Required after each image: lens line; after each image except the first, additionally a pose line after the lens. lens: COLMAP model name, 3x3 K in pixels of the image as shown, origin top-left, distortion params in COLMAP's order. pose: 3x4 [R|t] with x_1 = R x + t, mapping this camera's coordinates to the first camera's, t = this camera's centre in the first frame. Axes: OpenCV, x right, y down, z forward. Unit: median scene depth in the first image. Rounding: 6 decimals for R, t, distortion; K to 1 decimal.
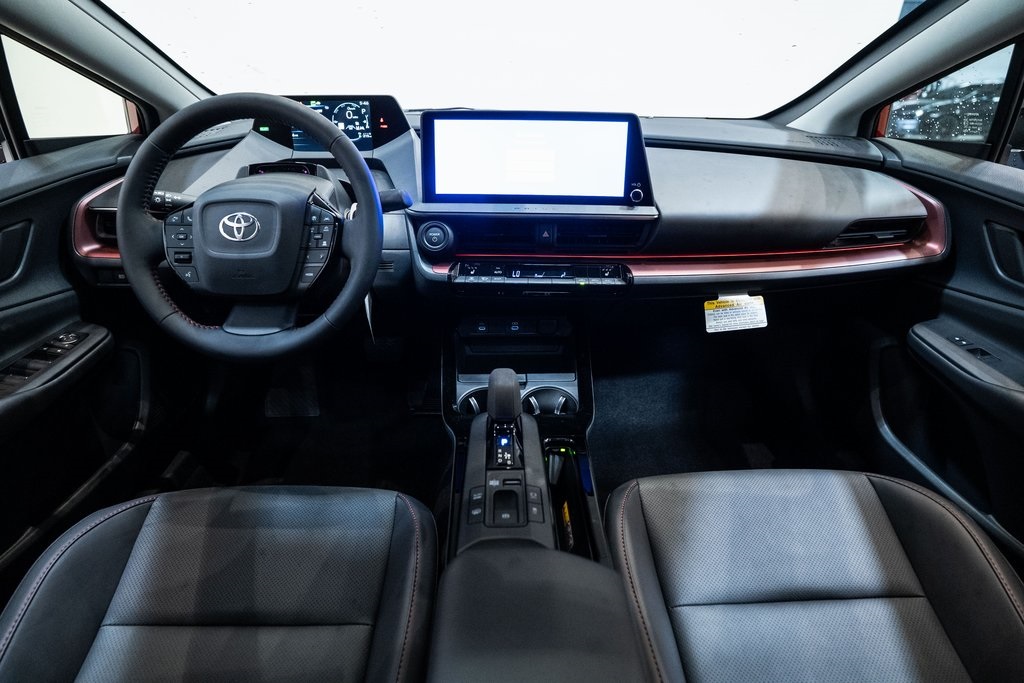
lens RADIAL K [[540.3, 0, 520.1], [0, 540.3, 339.4], [0, 0, 1]] dist [-0.028344, 0.015835]
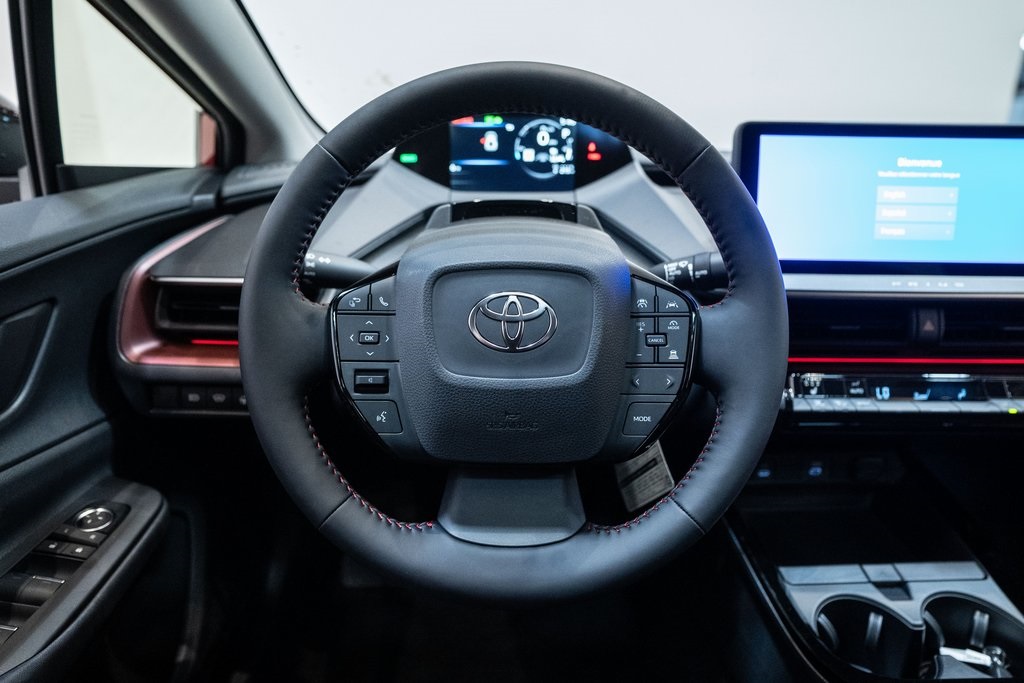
lens RADIAL K [[580.8, 0, 512.1], [0, 580.8, 323.5], [0, 0, 1]] dist [-0.041212, 0.011348]
pose [[0.999922, 0.001585, 0.012417, -0.435965], [0.000314, 0.988457, -0.151504, -0.107117], [-0.012514, 0.151496, 0.988379, 0.405318]]
